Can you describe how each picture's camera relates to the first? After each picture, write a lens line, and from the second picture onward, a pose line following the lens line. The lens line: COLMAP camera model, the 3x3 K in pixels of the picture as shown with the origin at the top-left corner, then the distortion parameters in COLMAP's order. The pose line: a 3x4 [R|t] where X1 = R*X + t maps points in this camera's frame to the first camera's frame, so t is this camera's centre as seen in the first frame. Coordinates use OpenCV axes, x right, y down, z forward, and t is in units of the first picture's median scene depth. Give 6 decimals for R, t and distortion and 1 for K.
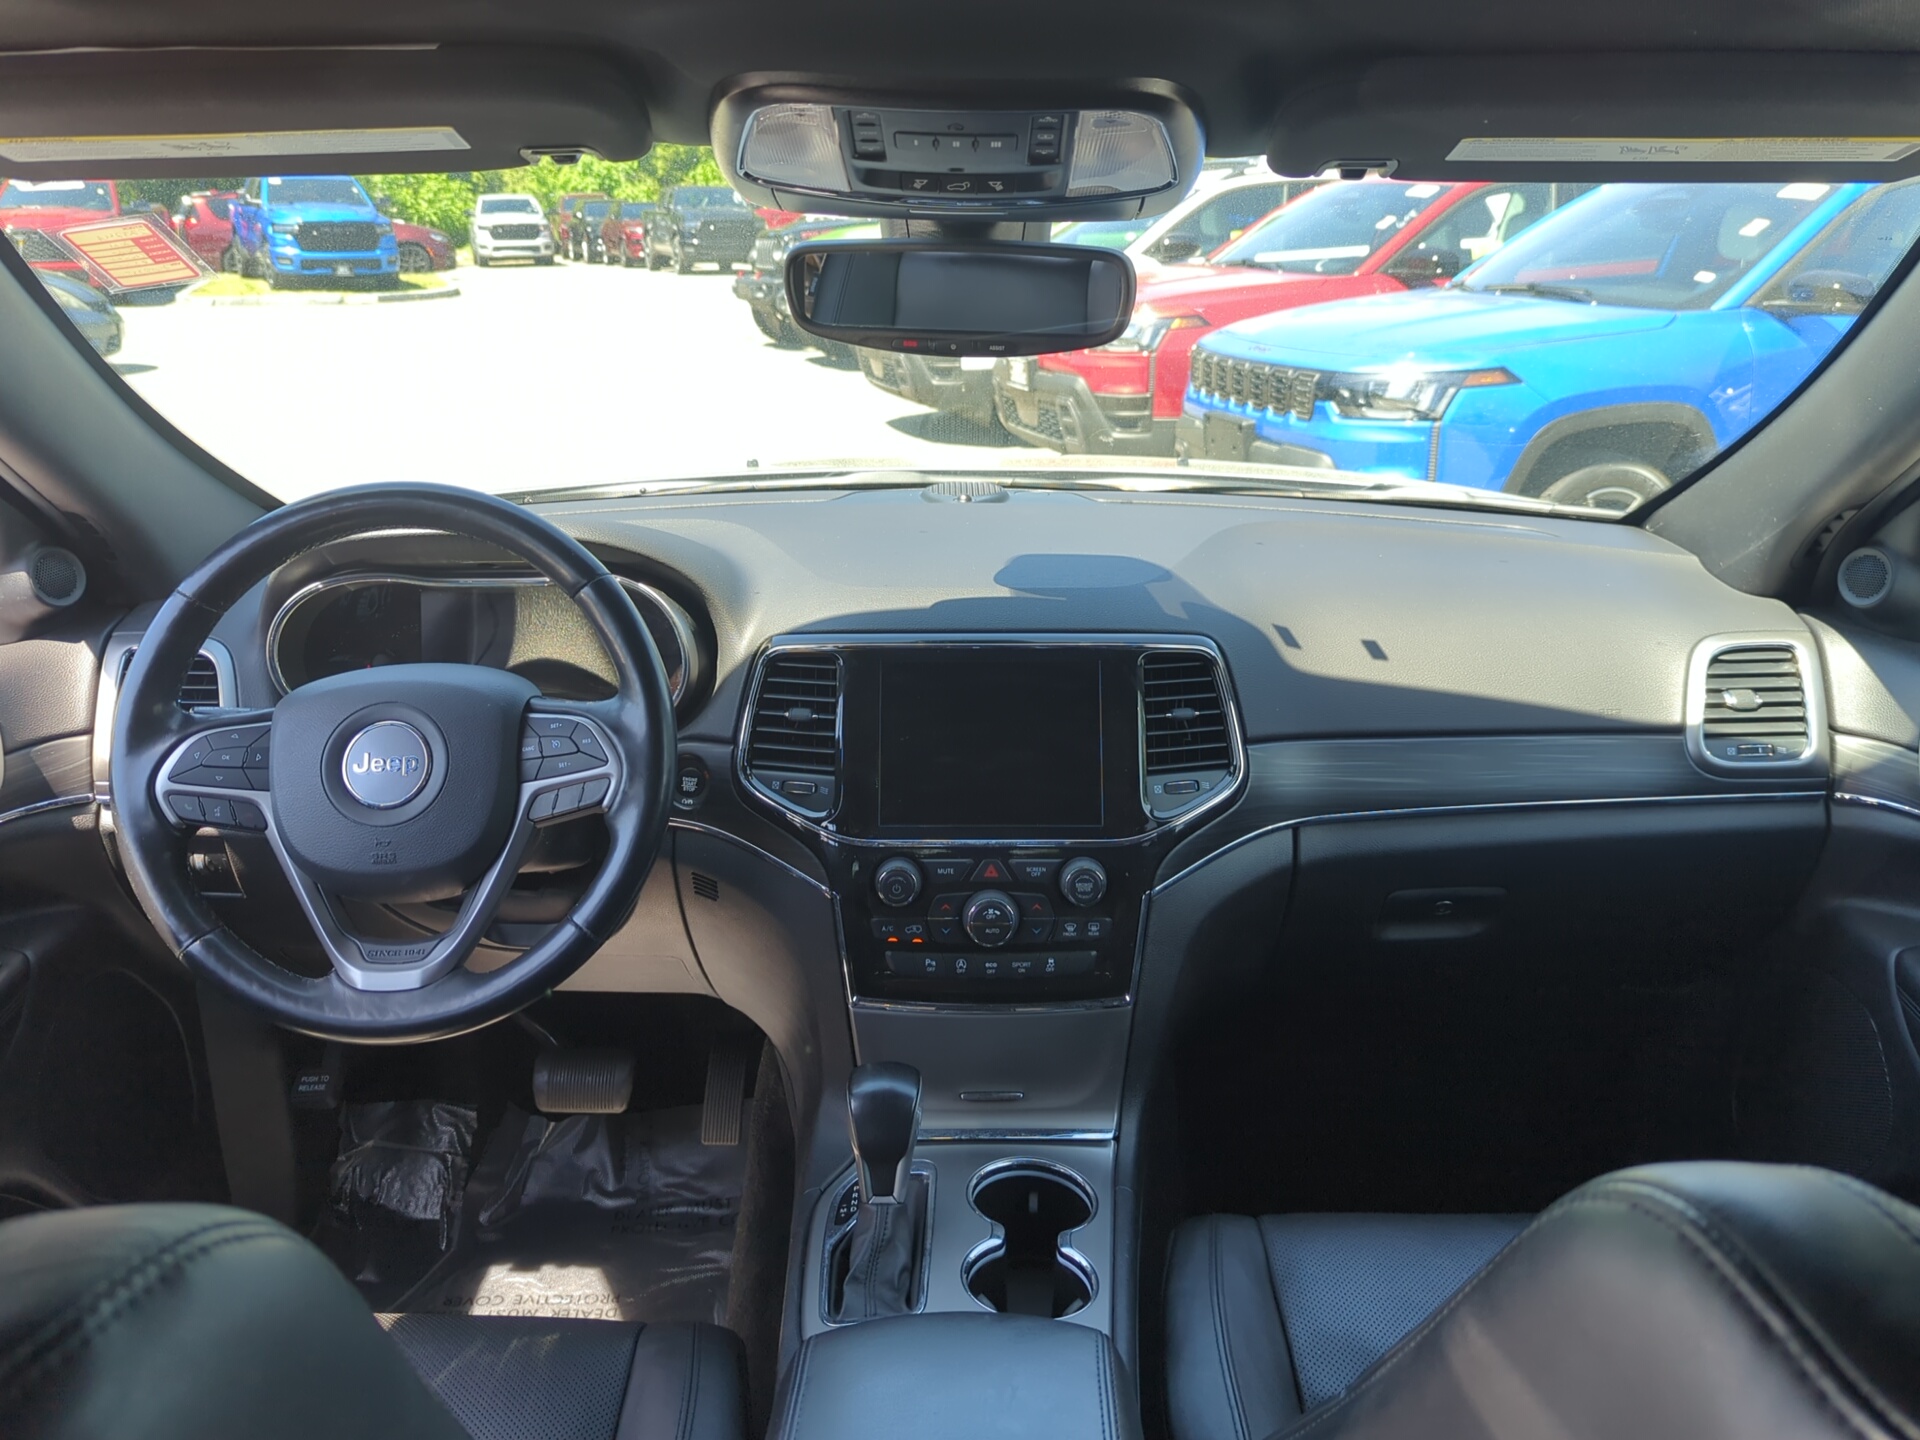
lens RADIAL K [[1558.8, 0, 981.4], [0, 1558.8, 692.4], [0, 0, 1]] dist [0.056106, -0.061673]
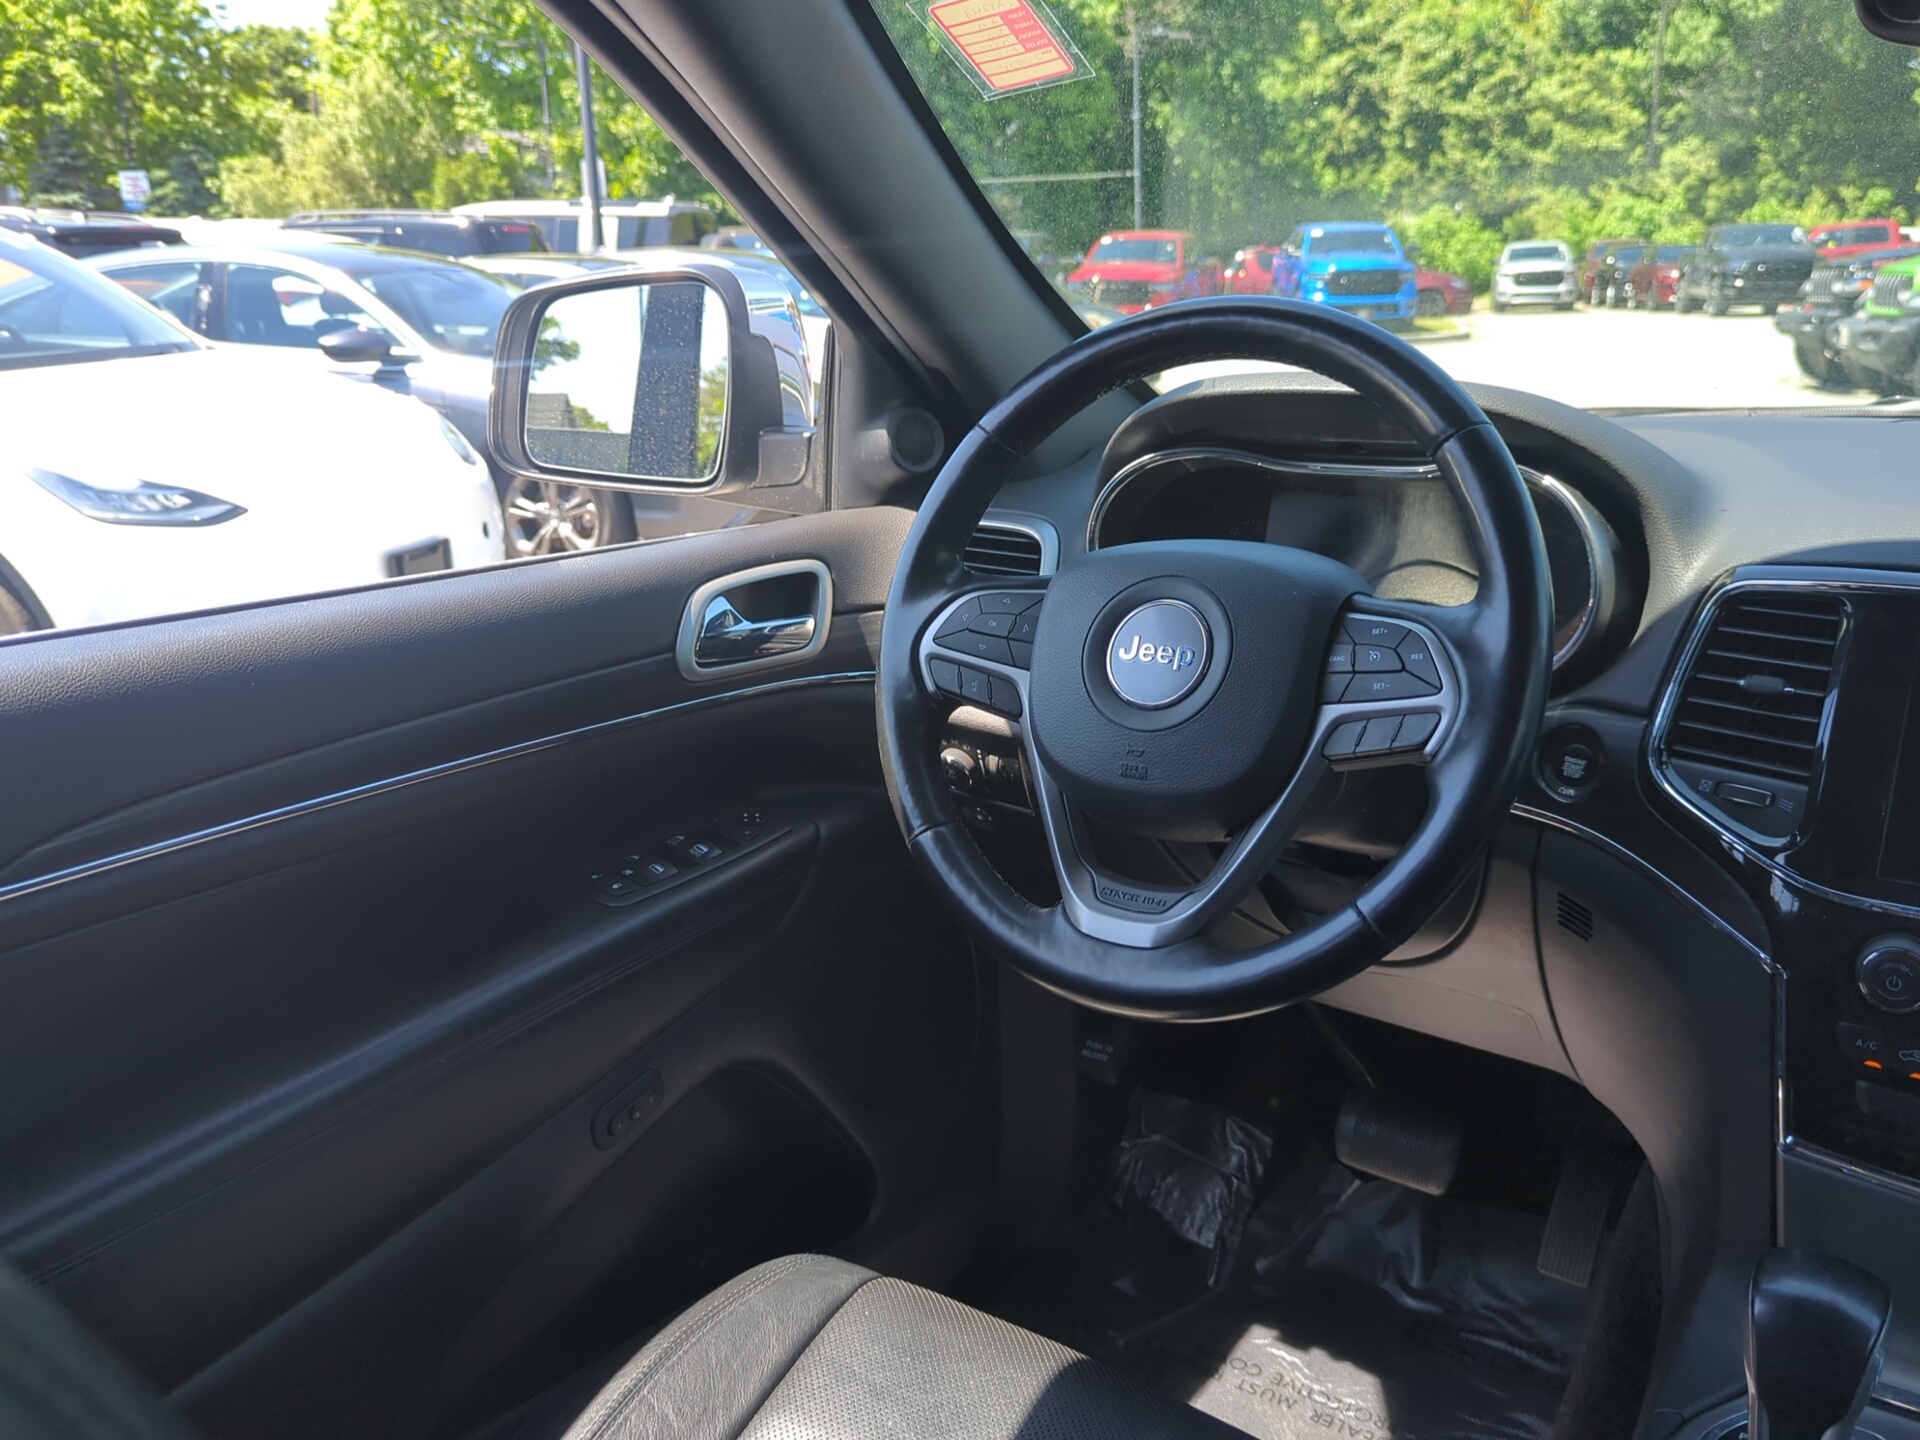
lens RADIAL K [[1558.8, 0, 971.9], [0, 1558.8, 691.6], [0, 0, 1]] dist [0.056106, -0.061673]
pose [[0.817162, 0.136763, -0.559948, -0.017433], [-0.155103, 0.987786, 0.014908, 0.055086], [0.555148, 0.074667, 0.828393, 0.257312]]
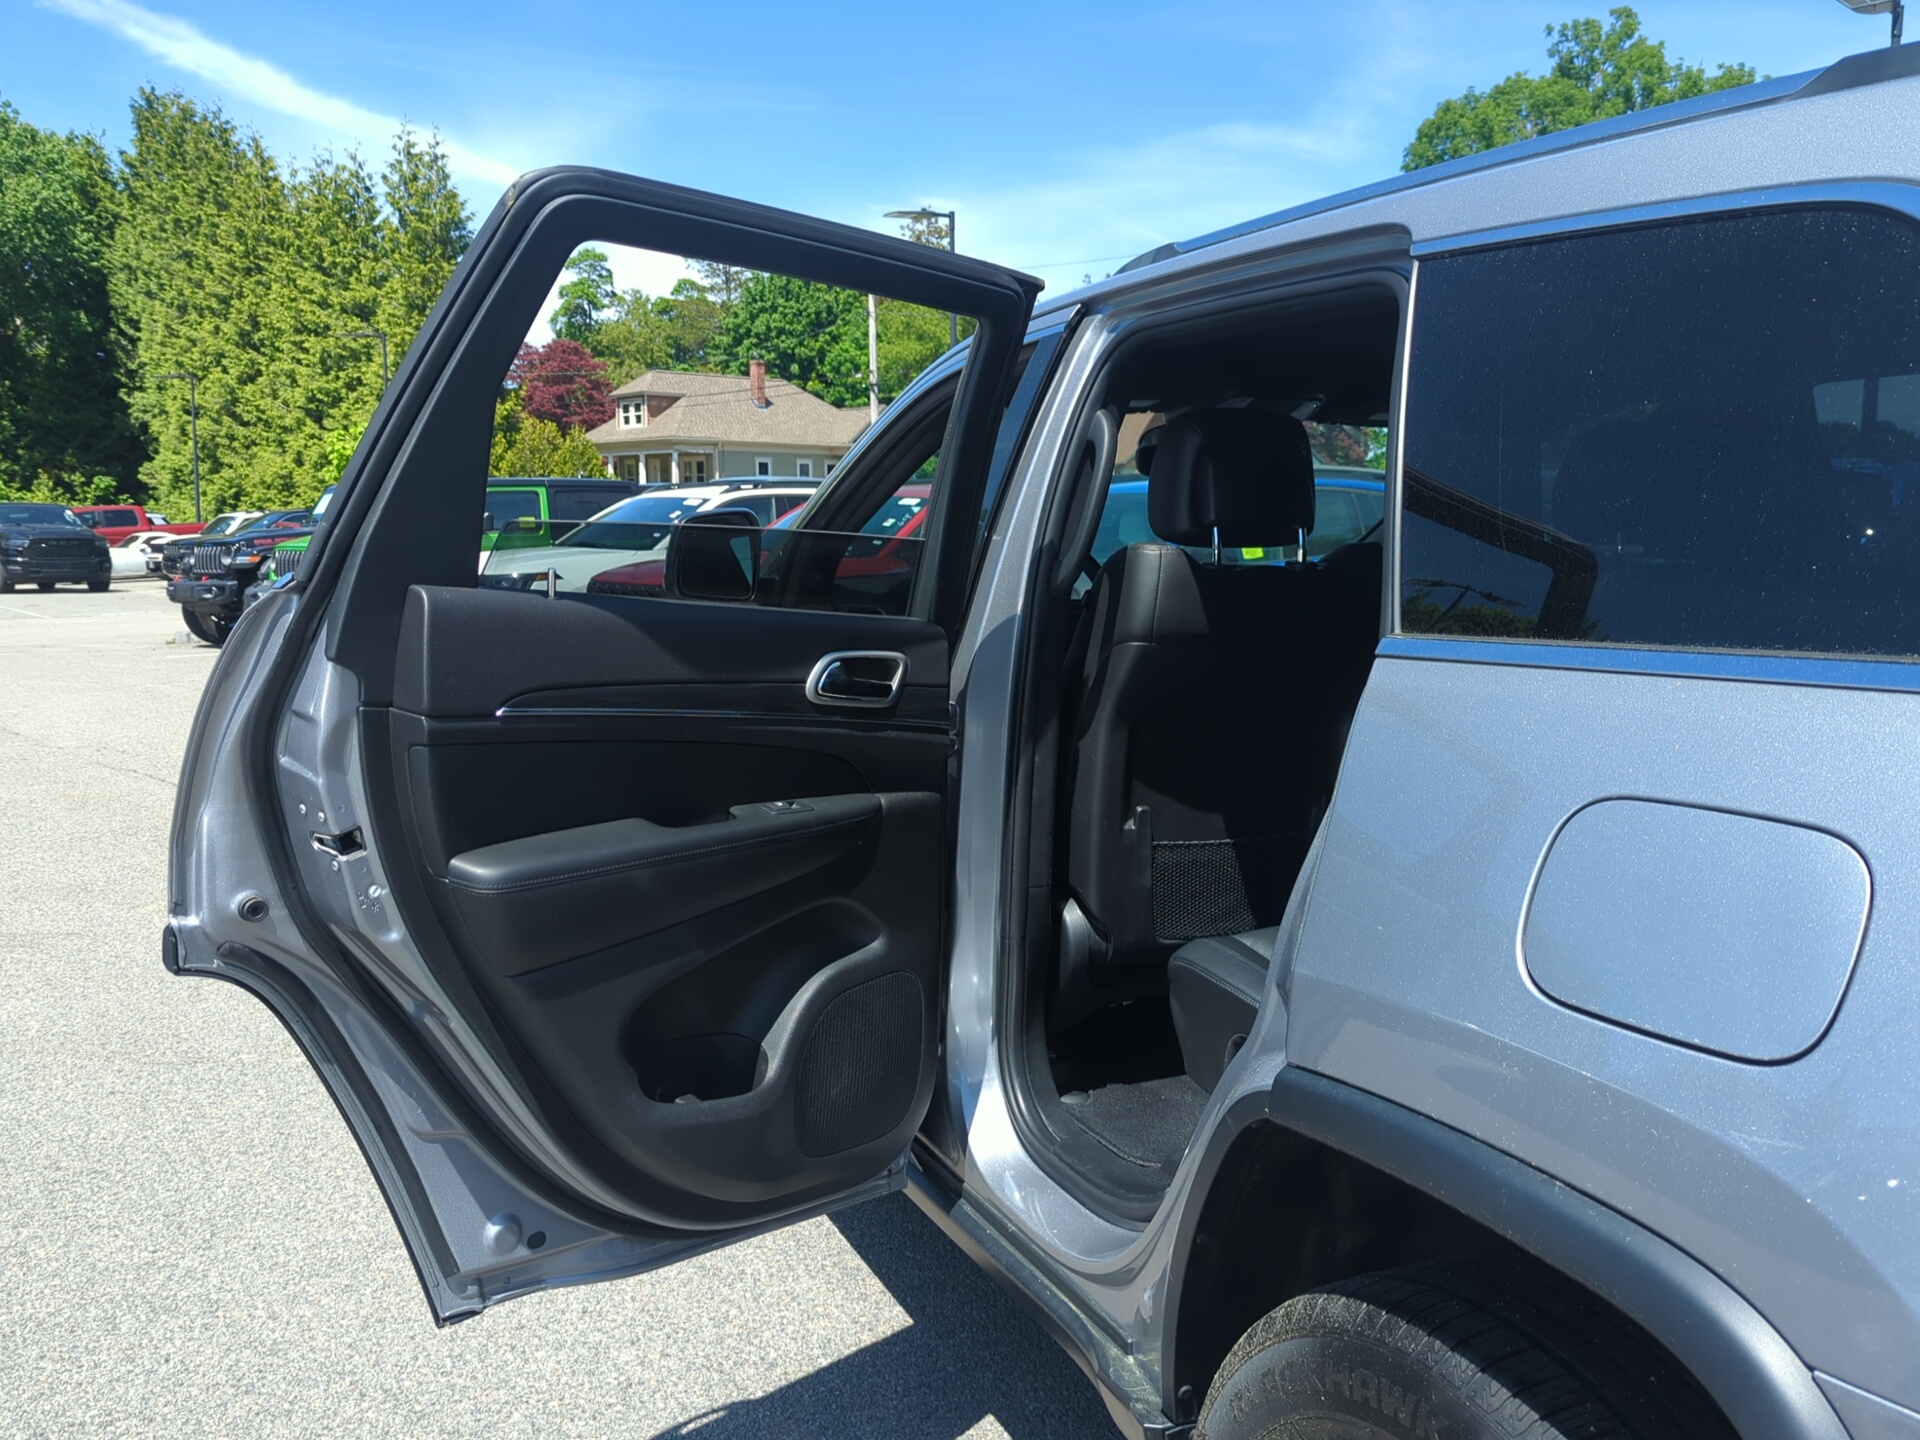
lens RADIAL K [[1558.8, 0, 984.4], [0, 1558.8, 667.3], [0, 0, 1]] dist [0.056106, -0.061673]
pose [[0.909196, -0.026928, 0.415497, -1.358038], [0.116585, 0.974453, -0.191960, 0.500449], [-0.399714, 0.222970, 0.889108, -1.047367]]
